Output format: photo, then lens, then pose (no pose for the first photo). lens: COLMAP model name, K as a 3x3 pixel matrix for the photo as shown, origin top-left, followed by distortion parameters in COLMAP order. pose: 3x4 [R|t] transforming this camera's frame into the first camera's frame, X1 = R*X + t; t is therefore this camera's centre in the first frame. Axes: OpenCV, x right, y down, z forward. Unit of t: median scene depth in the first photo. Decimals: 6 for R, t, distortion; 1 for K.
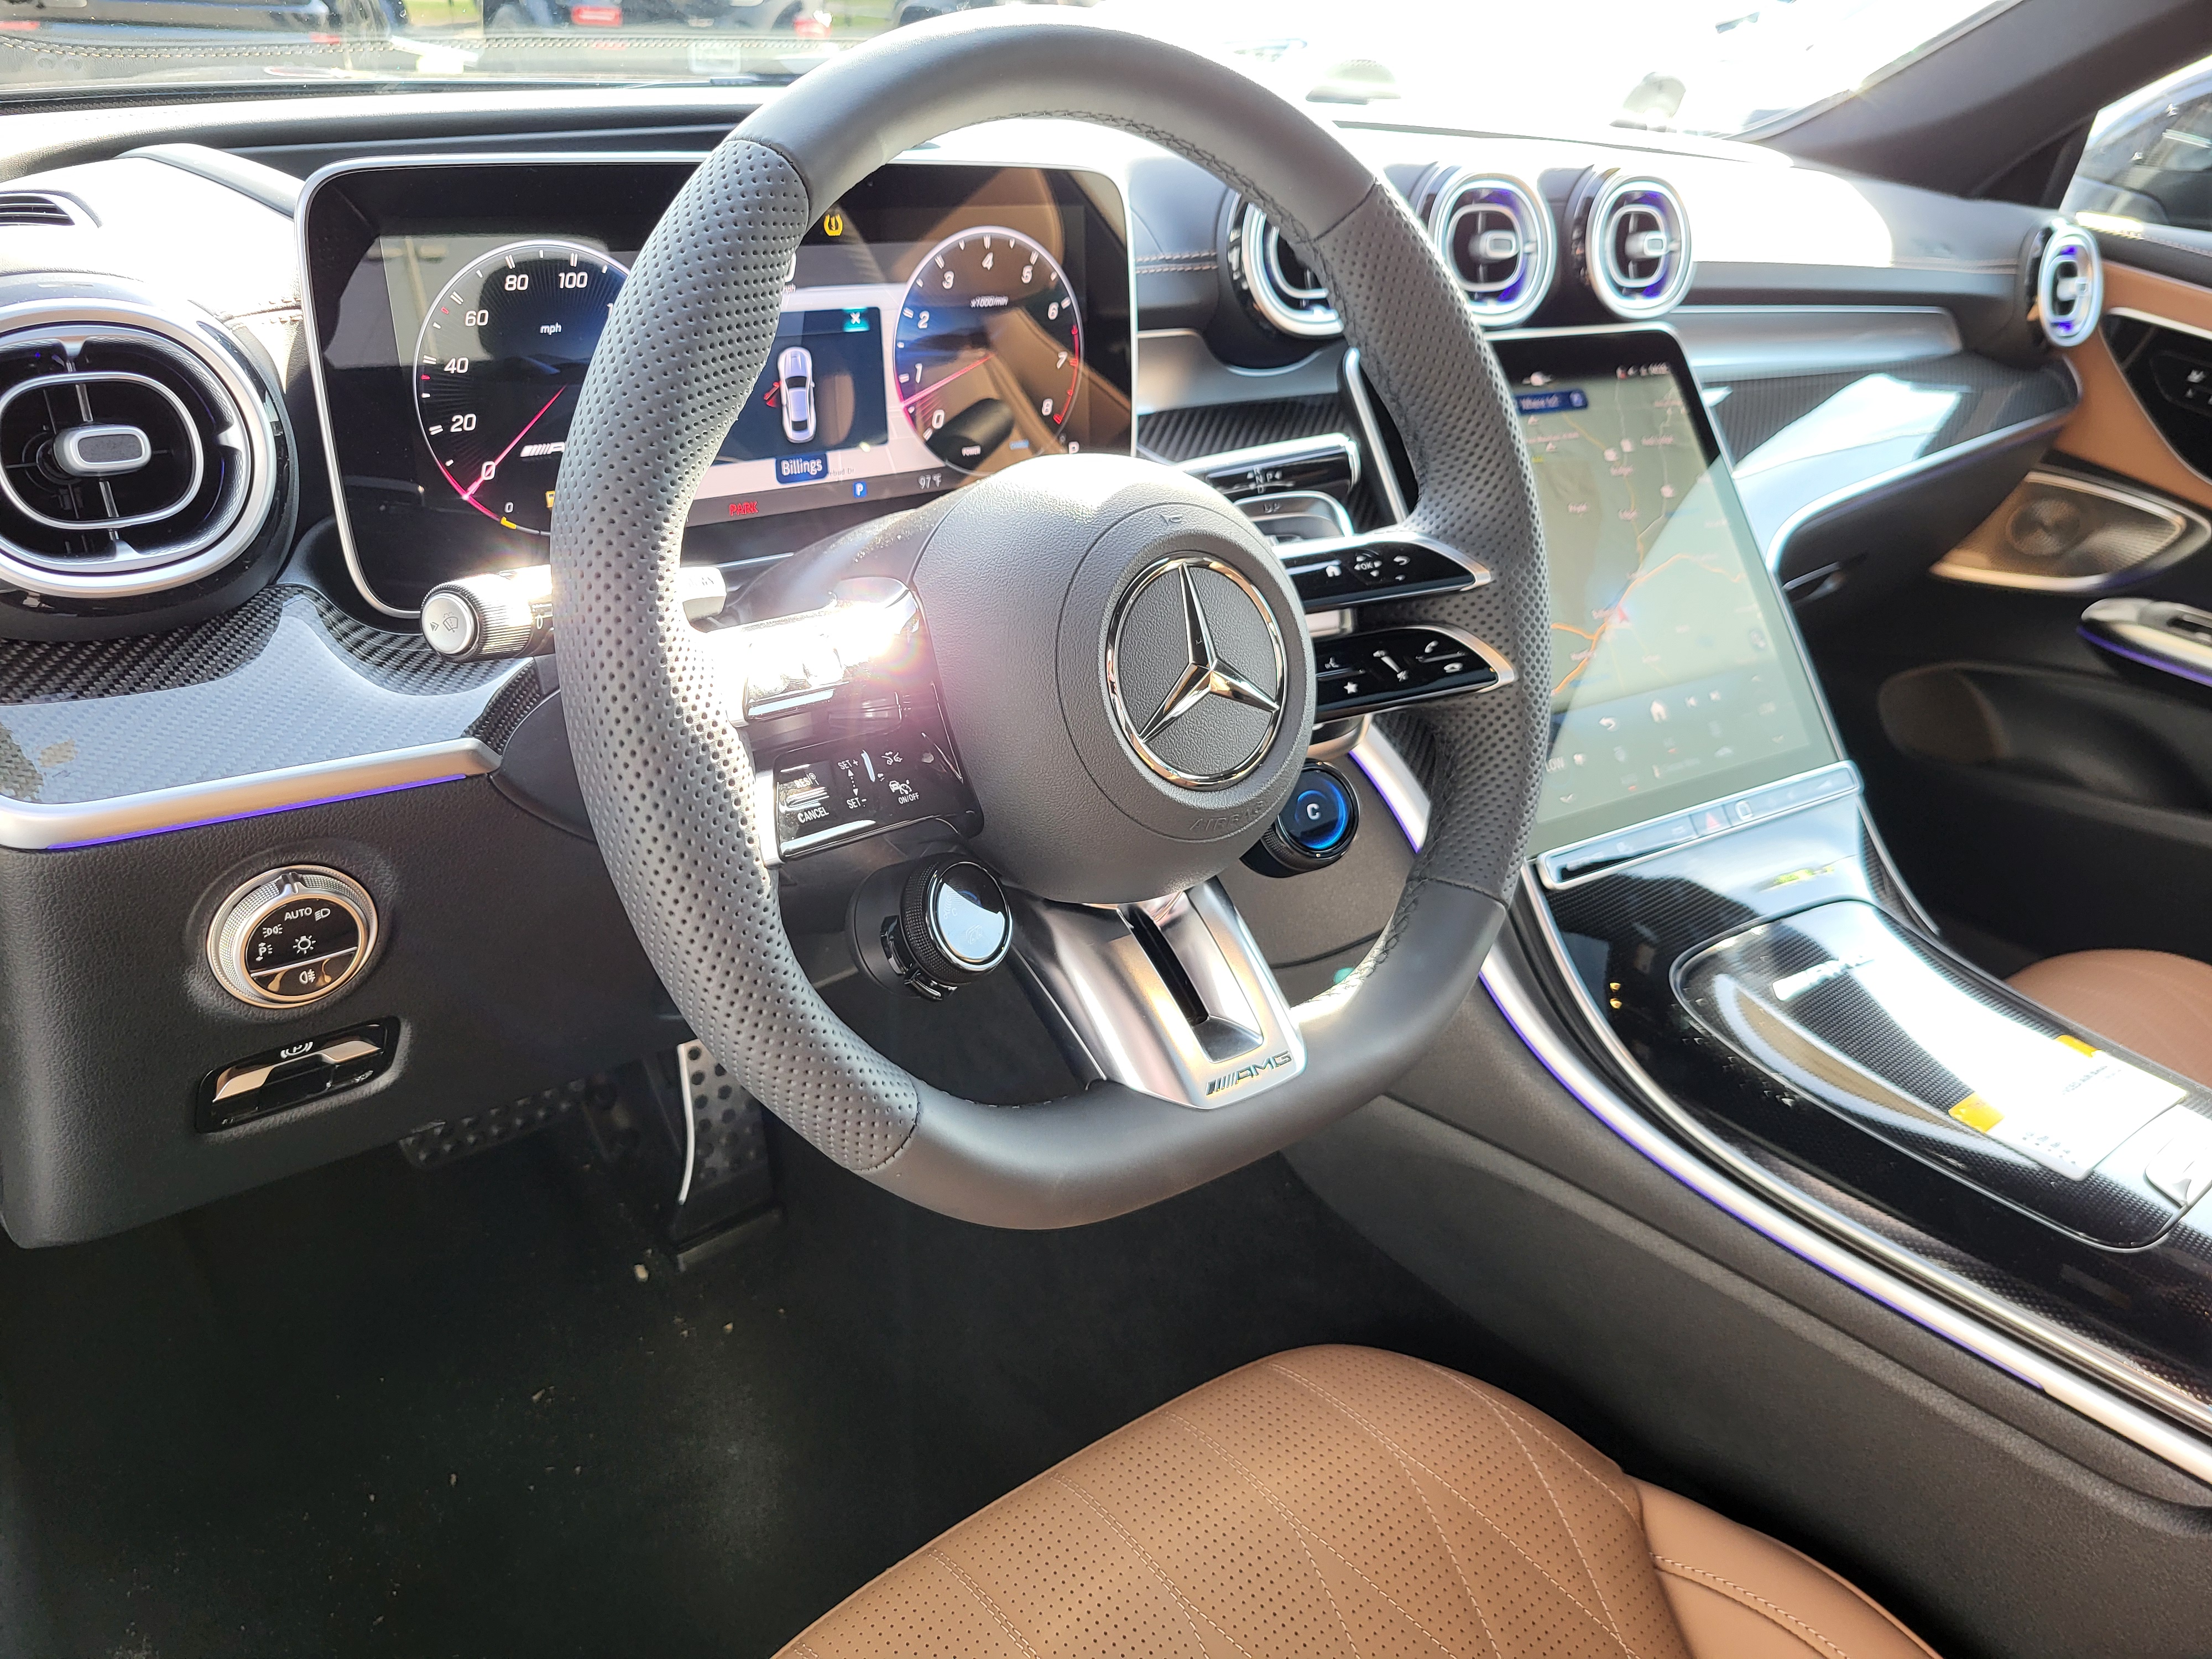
lens RADIAL K [[1651.7, 0, 1106.0], [0, 1651.7, 829.5], [0, 0, 1]] dist [0.007220, -0.000190]
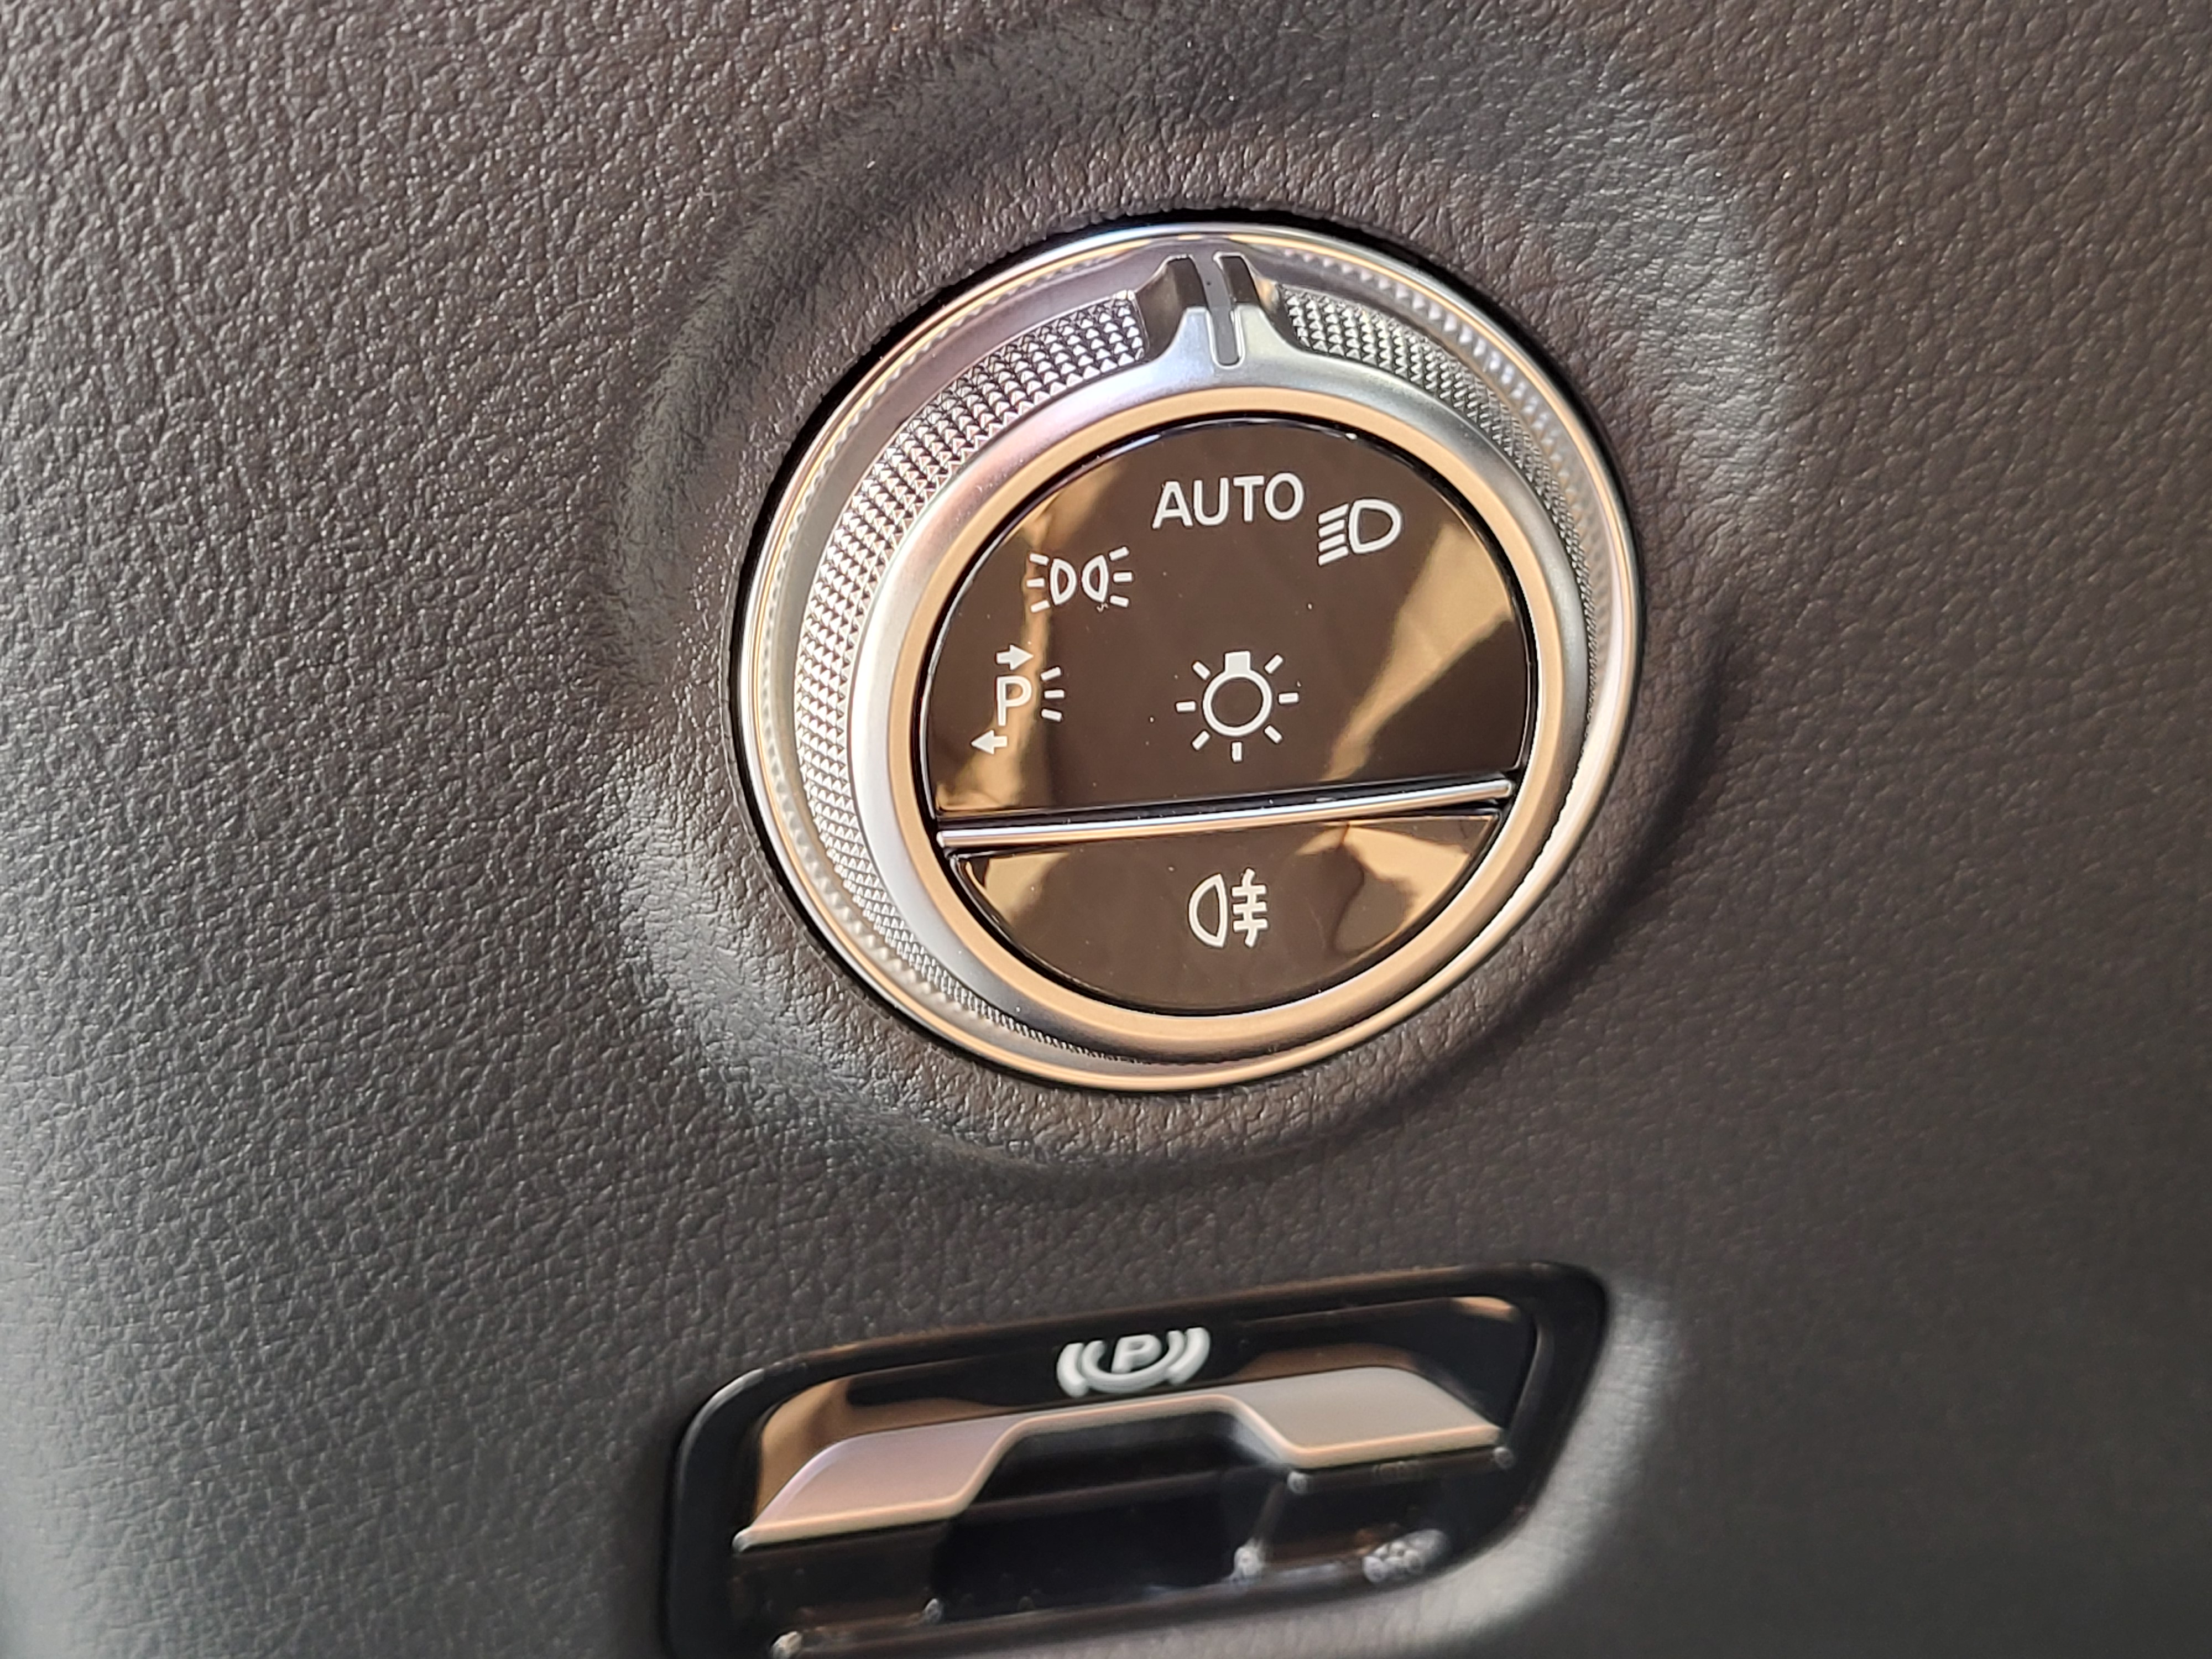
lens RADIAL K [[3659.7, 0, 1106.0], [0, 3659.7, 829.5], [0, 0, 1]] dist [0.028413, -0.058269]
pose [[0.875956, 0.089670, -0.473983, -0.258020], [-0.129412, 0.990236, -0.051826, 0.083385], [0.464707, 0.106736, 0.879008, 0.540637]]
